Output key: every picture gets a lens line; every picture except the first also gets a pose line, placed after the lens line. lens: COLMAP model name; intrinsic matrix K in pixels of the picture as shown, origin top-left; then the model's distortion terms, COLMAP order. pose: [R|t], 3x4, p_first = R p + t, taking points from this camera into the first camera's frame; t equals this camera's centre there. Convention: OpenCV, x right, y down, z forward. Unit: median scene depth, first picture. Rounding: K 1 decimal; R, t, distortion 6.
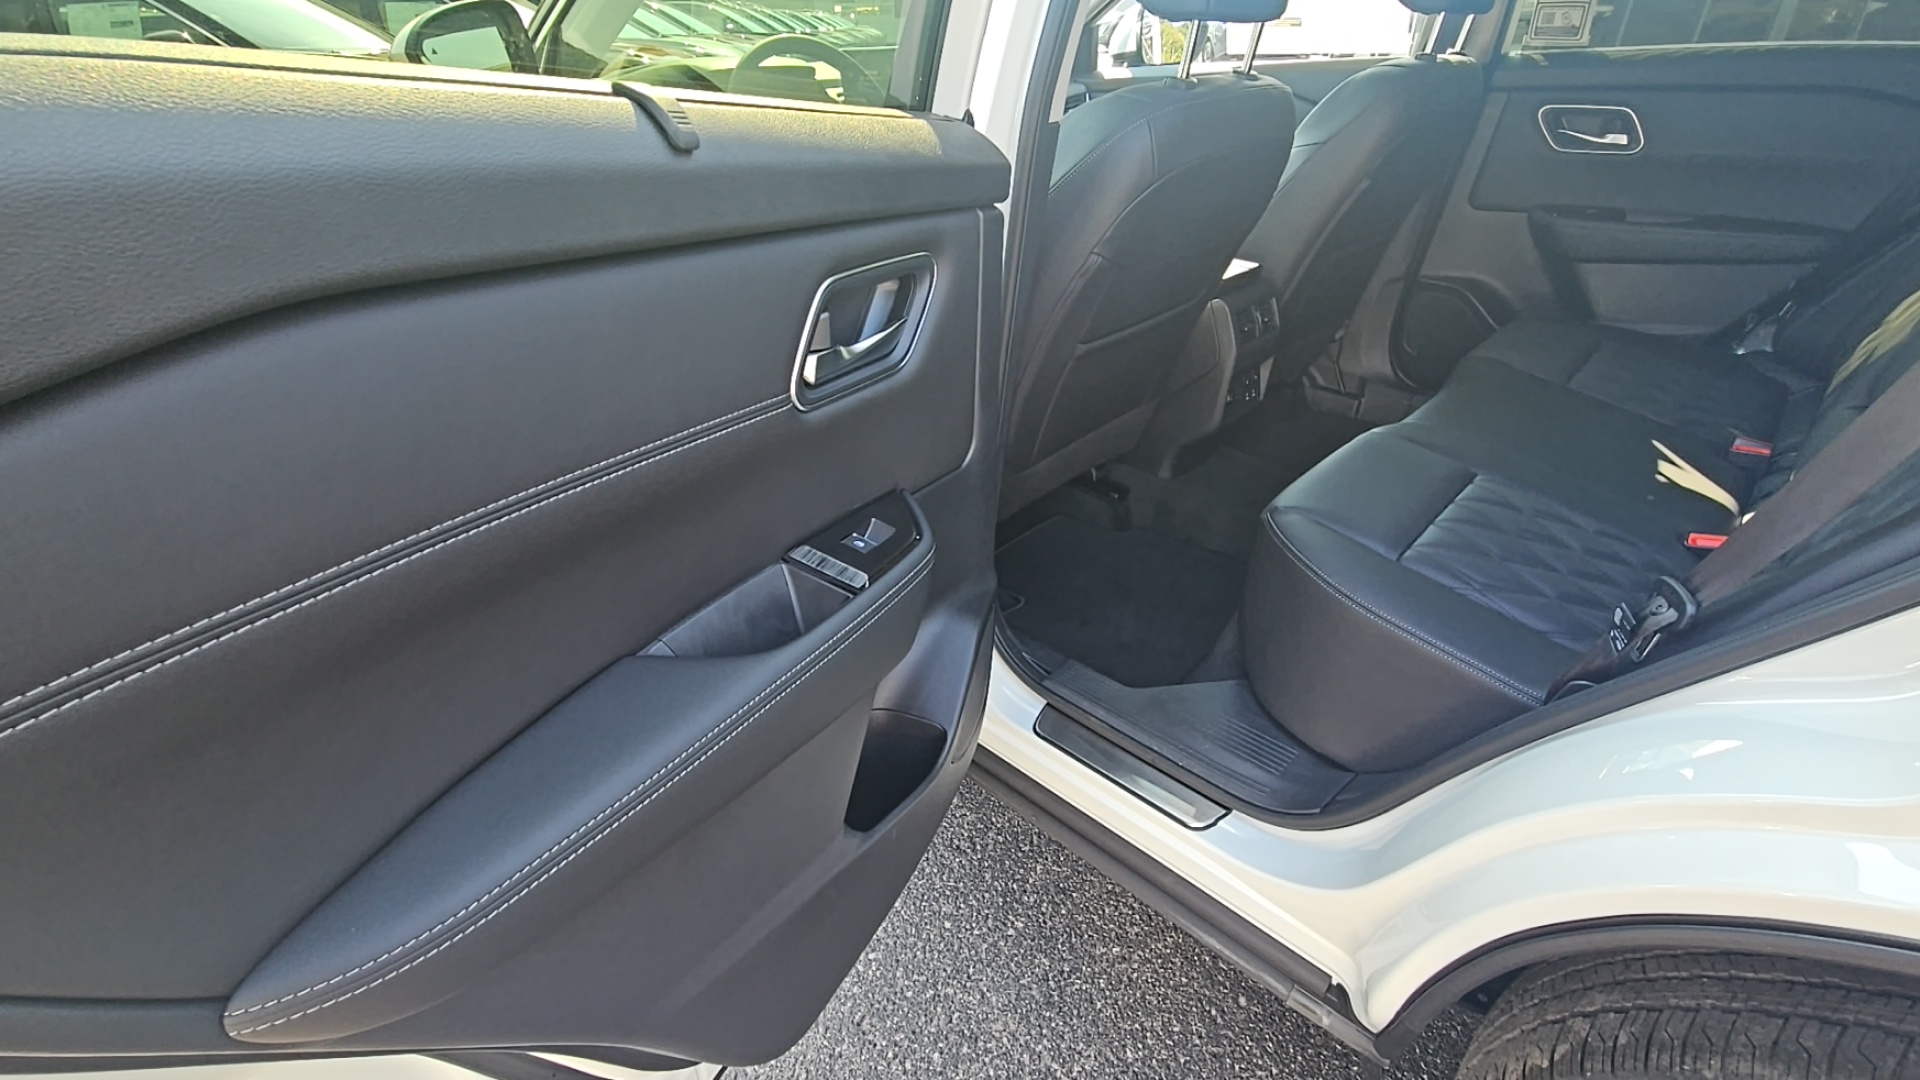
lens RADIAL K [[857.6, 0, 960.0], [0, 857.6, 540.0], [0, 0, 1]] dist [0.030553, -0.019293]
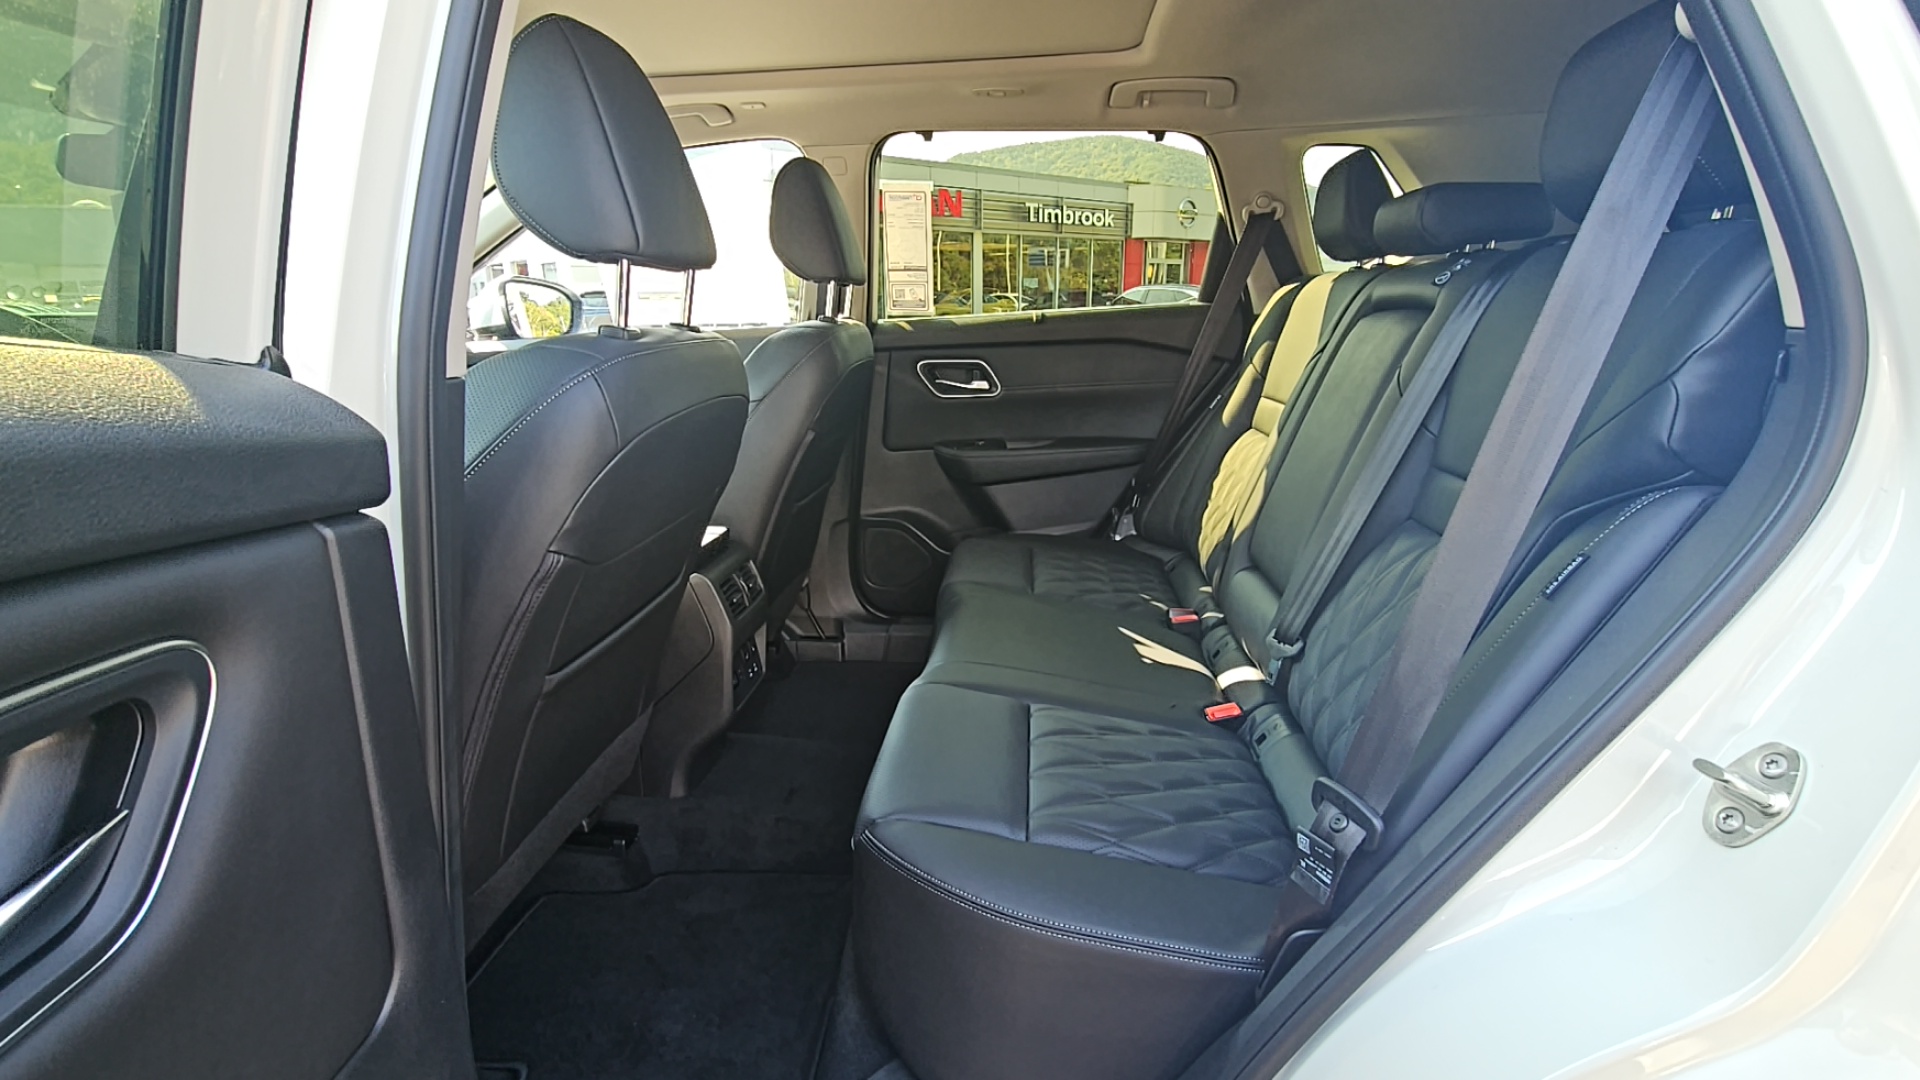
lens RADIAL K [[856.2, 0, 945.5], [0, 856.2, 542.3], [0, 0, 1]] dist [0.015125, 0.000236]
pose [[0.788658, -0.157605, 0.594288, 0.000807], [0.319348, 0.930980, -0.176900, -0.076388], [-0.525390, 0.329299, 0.784556, 0.191410]]
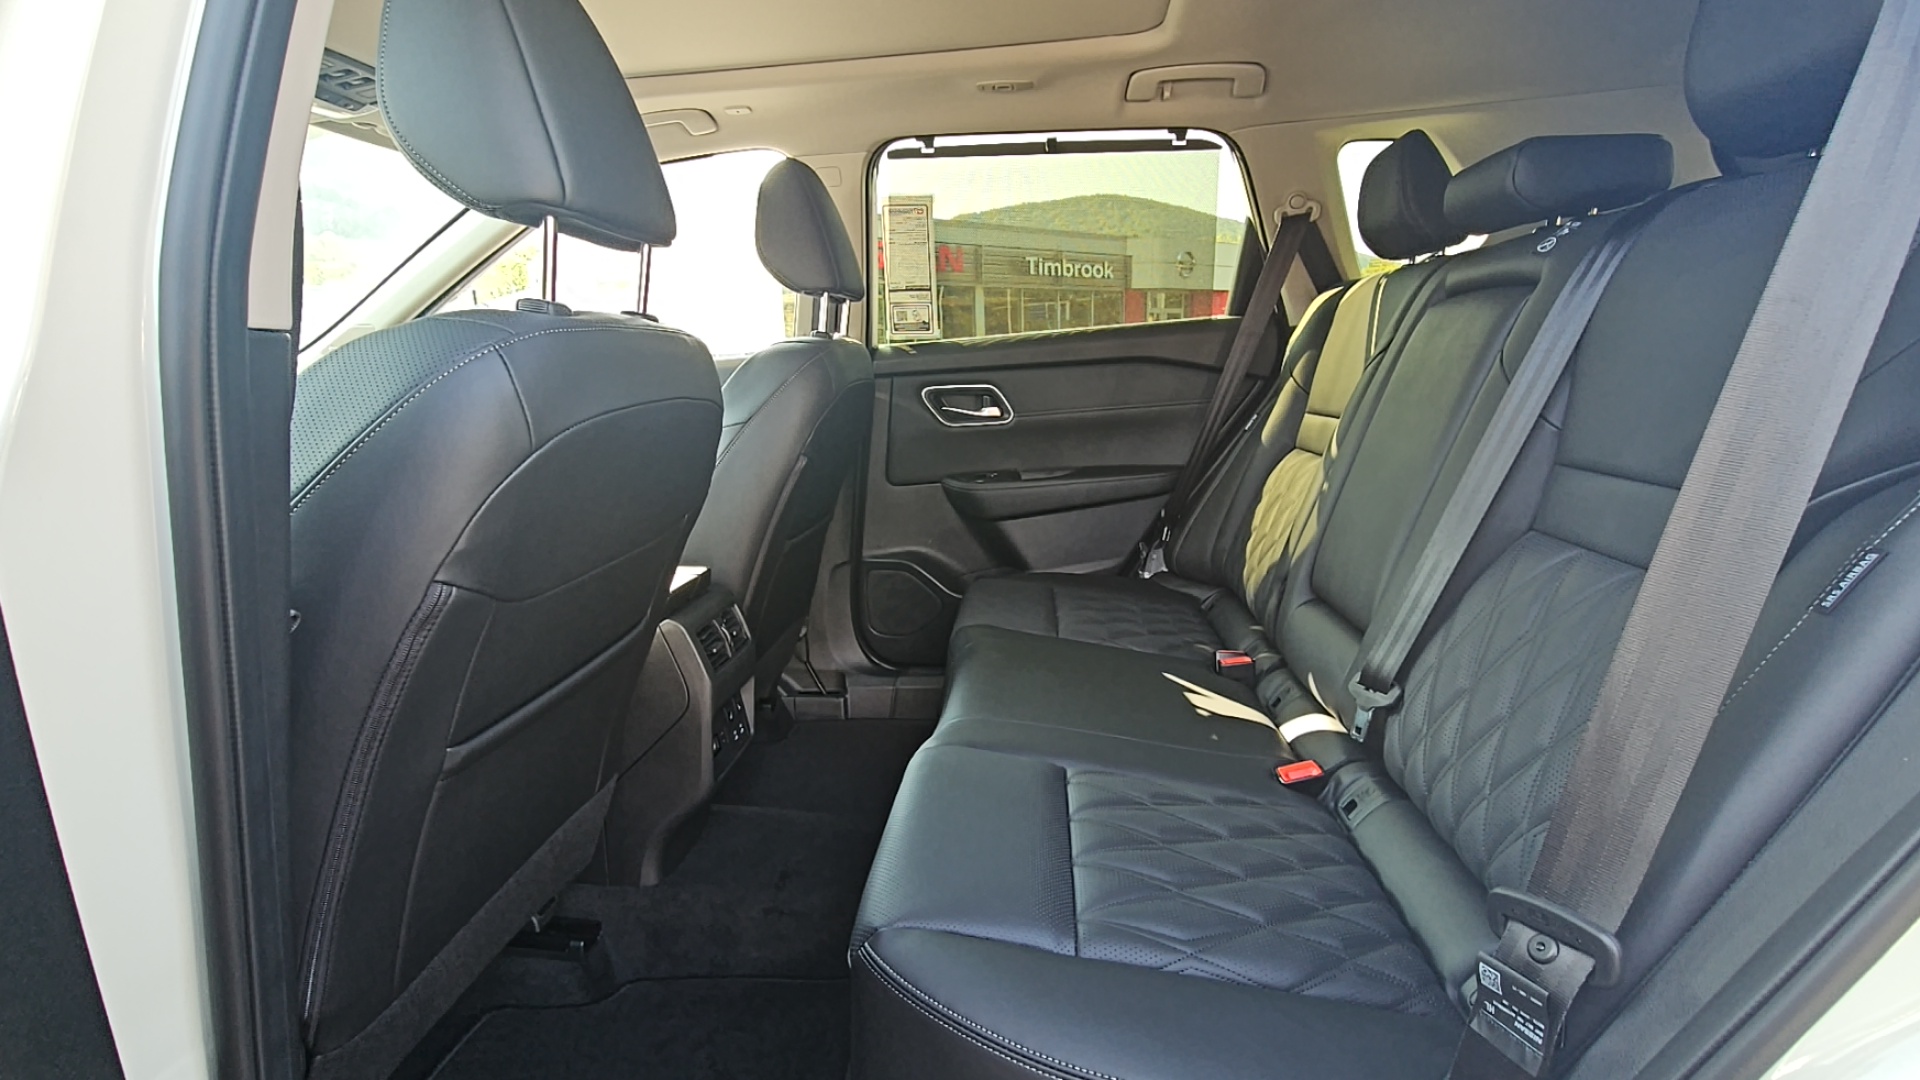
lens RADIAL K [[856.2, 0, 945.5], [0, 856.2, 542.3], [0, 0, 1]] dist [0.015125, 0.000236]
pose [[0.790676, -0.137216, 0.596660, 0.059985], [0.336356, 0.911666, -0.236070, -0.084661], [-0.511562, 0.387345, 0.766986, 0.283342]]
